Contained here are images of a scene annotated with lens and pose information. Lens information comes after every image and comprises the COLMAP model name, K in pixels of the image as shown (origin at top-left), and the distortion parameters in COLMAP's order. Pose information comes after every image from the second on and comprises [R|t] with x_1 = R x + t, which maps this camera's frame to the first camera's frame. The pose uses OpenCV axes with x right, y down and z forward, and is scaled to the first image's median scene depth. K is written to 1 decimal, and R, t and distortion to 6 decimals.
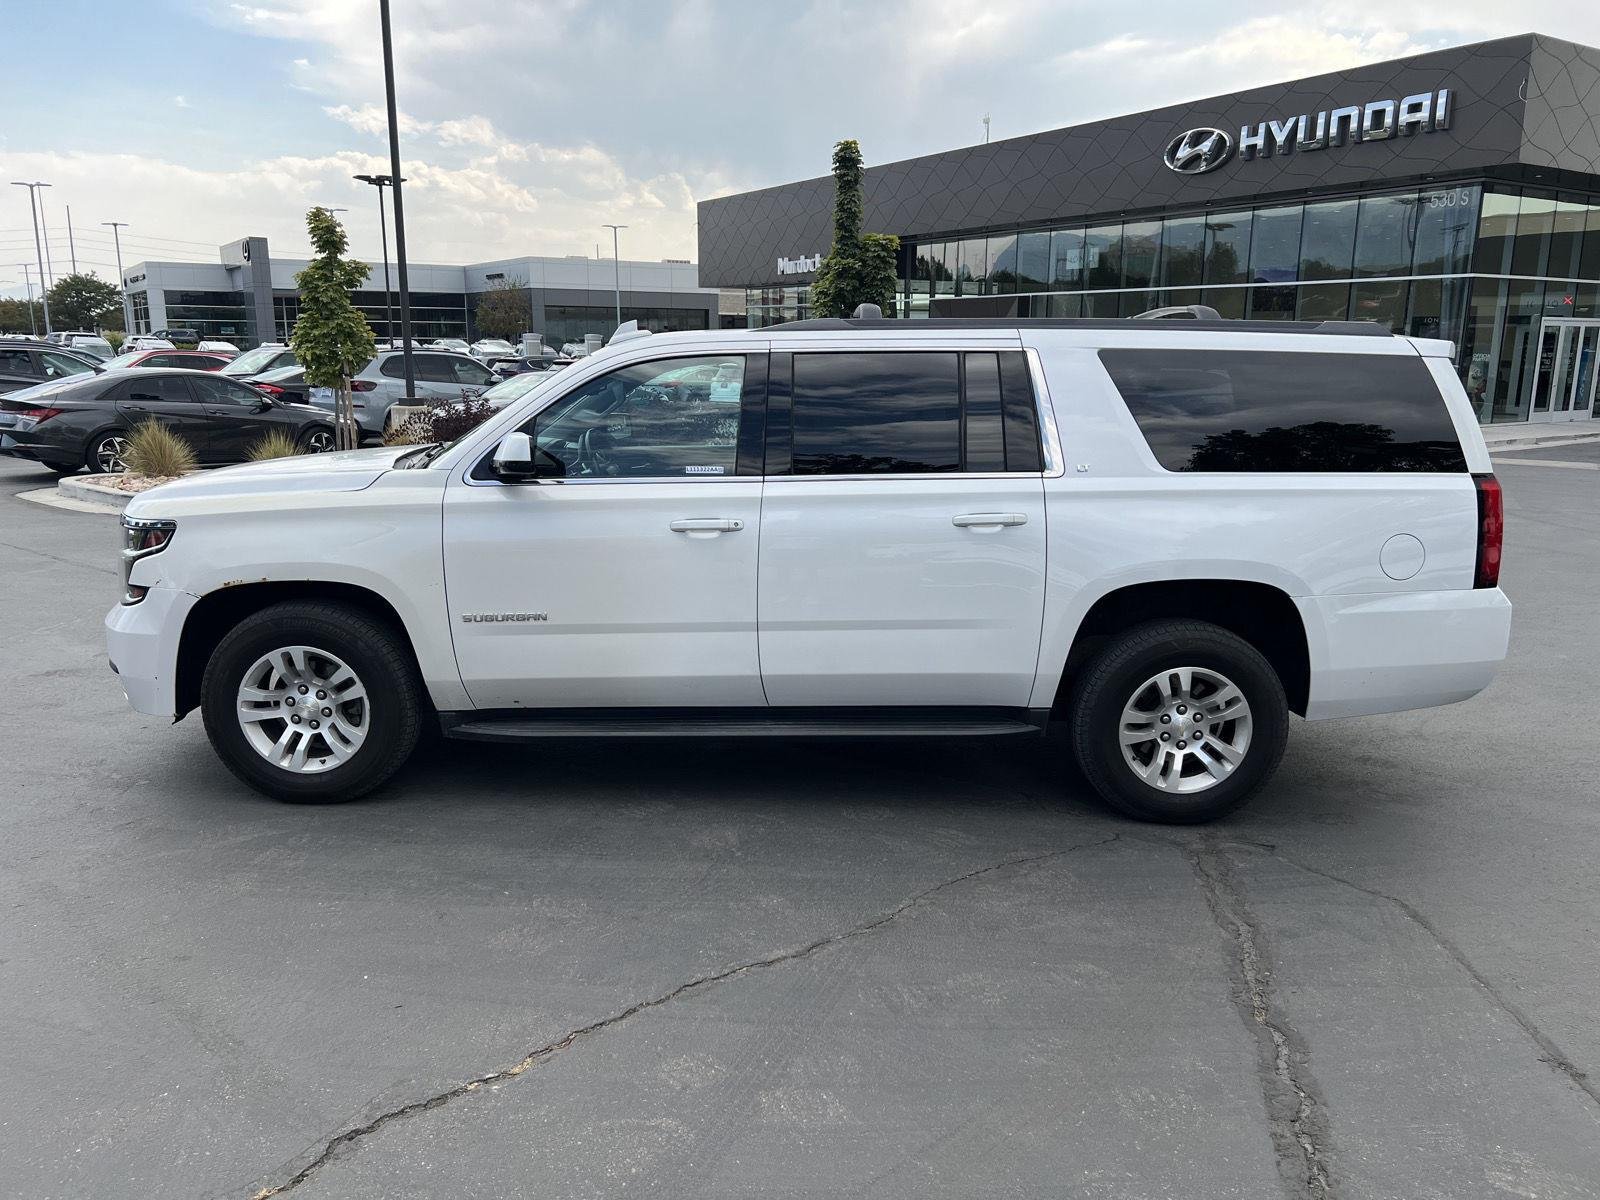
lens RADIAL K [[1212.6, 0, 796.5], [0, 1212.6, 608.7], [0, 0, 1]] dist [0.044243, -0.057676]
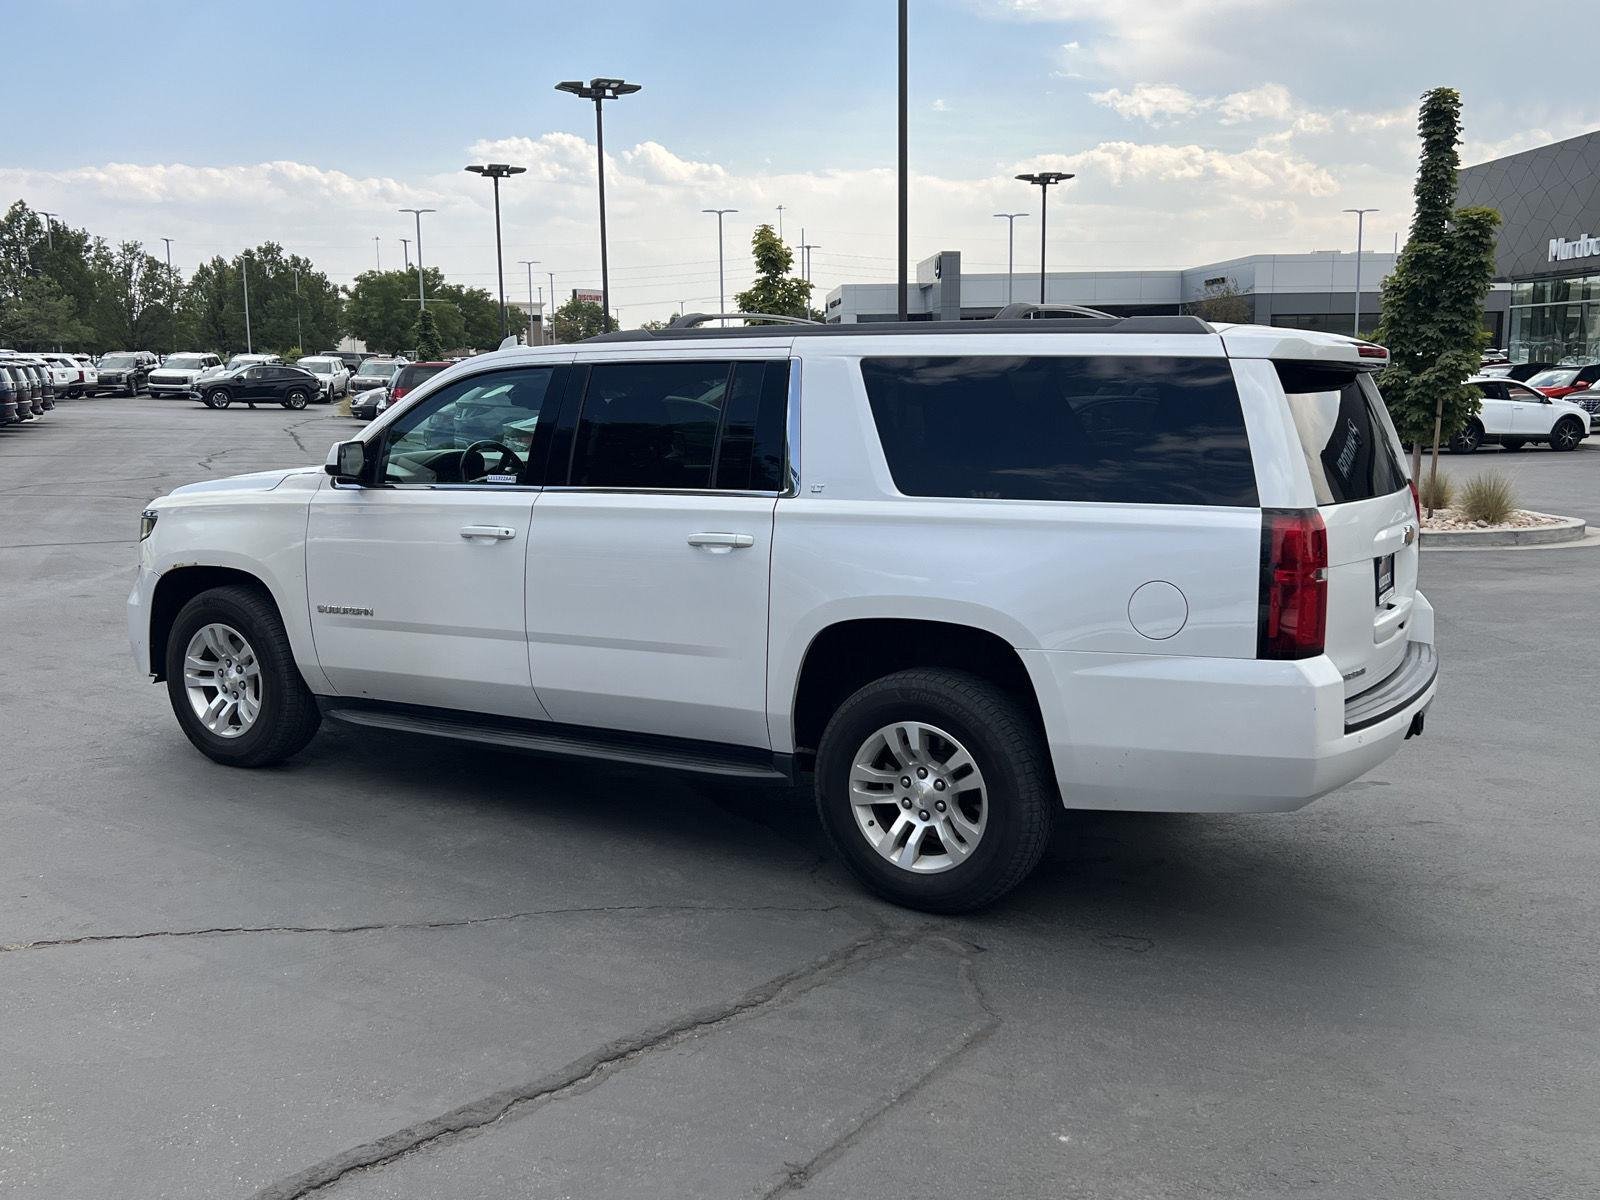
lens RADIAL K [[1515.5, 0, 800.0], [0, 1515.5, 600.0], [0, 0, 1]] dist [0.076506, -0.107018]
pose [[0.860965, 0.063547, -0.504680, 0.771095], [-0.094306, 0.994906, -0.035609, 0.007847], [0.499846, 0.078253, 0.862572, 0.030473]]
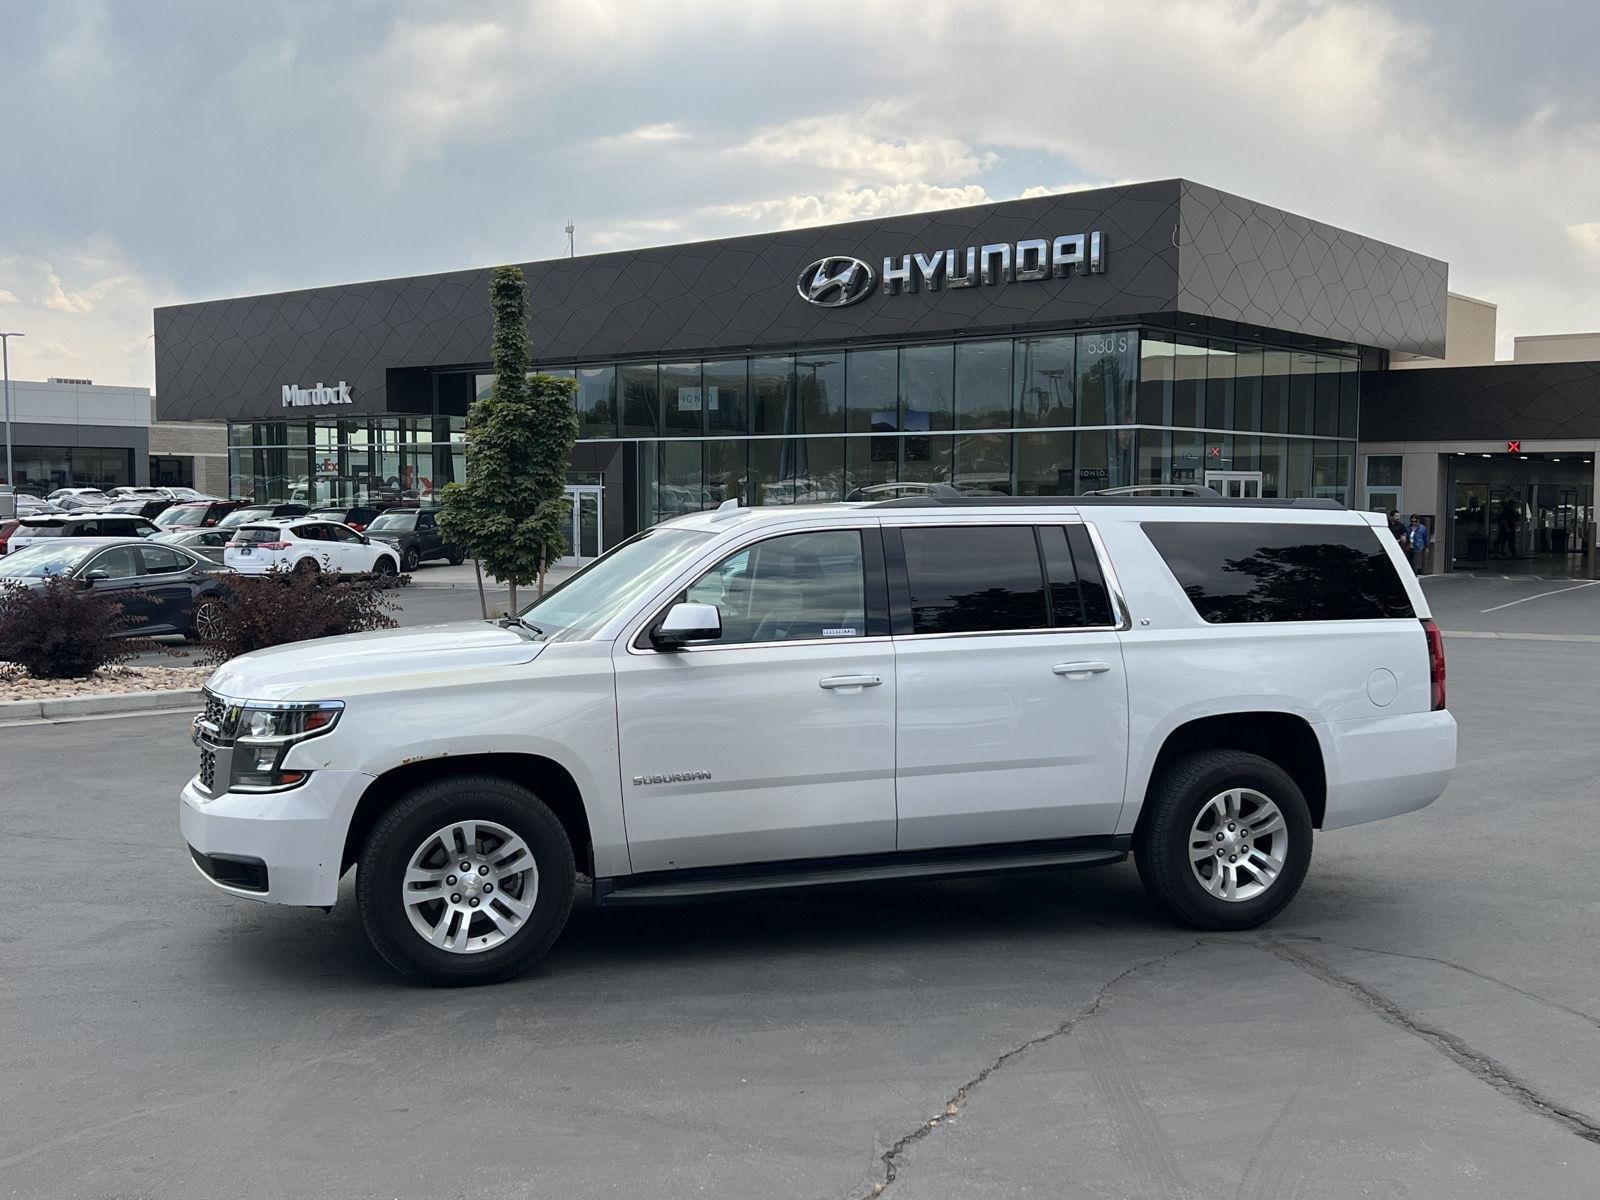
lens RADIAL K [[1659.8, 0, 800.0], [0, 1659.8, 600.0], [0, 0, 1]] dist [0.152270, -0.445927]
pose [[0.943930, -0.023250, 0.329326, -0.588157], [0.072644, 0.987697, -0.138484, 0.060180], [-0.322055, 0.154643, 0.934006, -0.386010]]
